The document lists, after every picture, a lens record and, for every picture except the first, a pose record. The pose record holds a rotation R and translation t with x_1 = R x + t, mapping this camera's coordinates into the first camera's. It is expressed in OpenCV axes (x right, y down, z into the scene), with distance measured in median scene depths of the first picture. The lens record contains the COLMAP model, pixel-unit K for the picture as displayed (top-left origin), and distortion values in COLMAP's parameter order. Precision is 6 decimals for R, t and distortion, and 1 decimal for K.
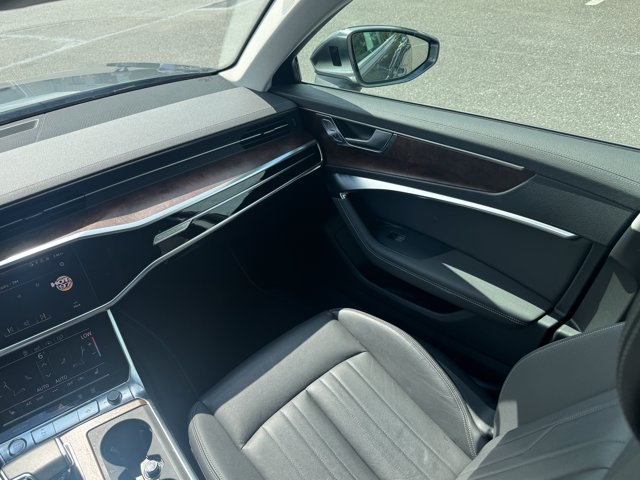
lens RADIAL K [[494.3, 0, 323.4], [0, 494.3, 246.7], [0, 0, 1]] dist [0.025584, -0.047470]
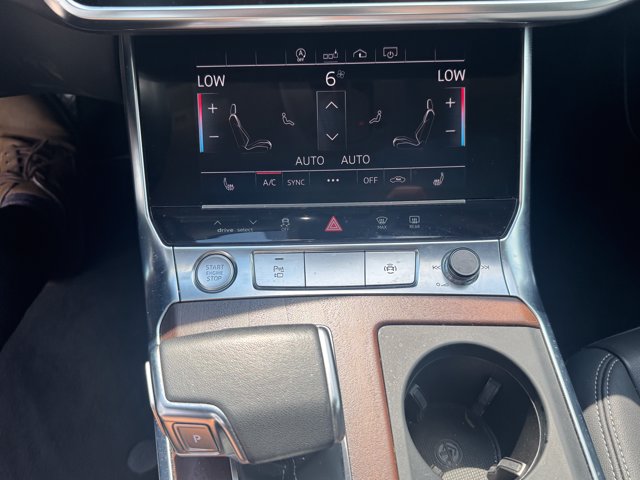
lens RADIAL K [[494.3, 0, 335.7], [0, 494.3, 255.2], [0, 0, 1]] dist [0.025584, -0.047470]
pose [[0.843448, 0.472361, -0.255874, -0.337023], [-0.367338, 0.854664, 0.366896, 0.161371], [0.391993, -0.215465, 0.894380, 0.523725]]
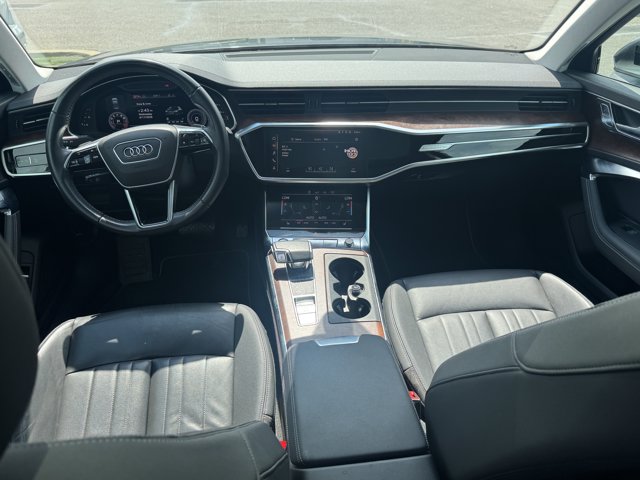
lens RADIAL K [[494.3, 0, 319.1], [0, 494.3, 244.4], [0, 0, 1]] dist [0.025584, -0.047470]
pose [[0.810556, 0.376042, -0.448990, 0.102914], [-0.391698, 0.918020, 0.061740, 0.208396], [0.435398, 0.125825, 0.891401, -0.207598]]
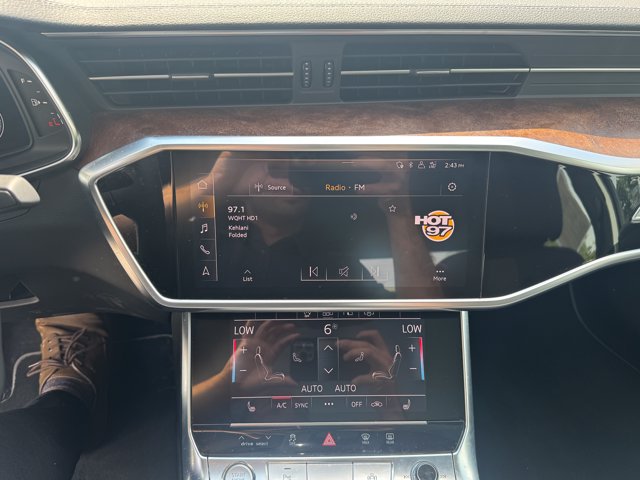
lens RADIAL K [[494.3, 0, 325.7], [0, 494.3, 240.3], [0, 0, 1]] dist [0.025584, -0.047470]
pose [[0.848259, 0.399449, -0.347703, -0.351709], [-0.380954, 0.916332, 0.123324, 0.054571], [0.367873, 0.027848, 0.929459, 0.411272]]
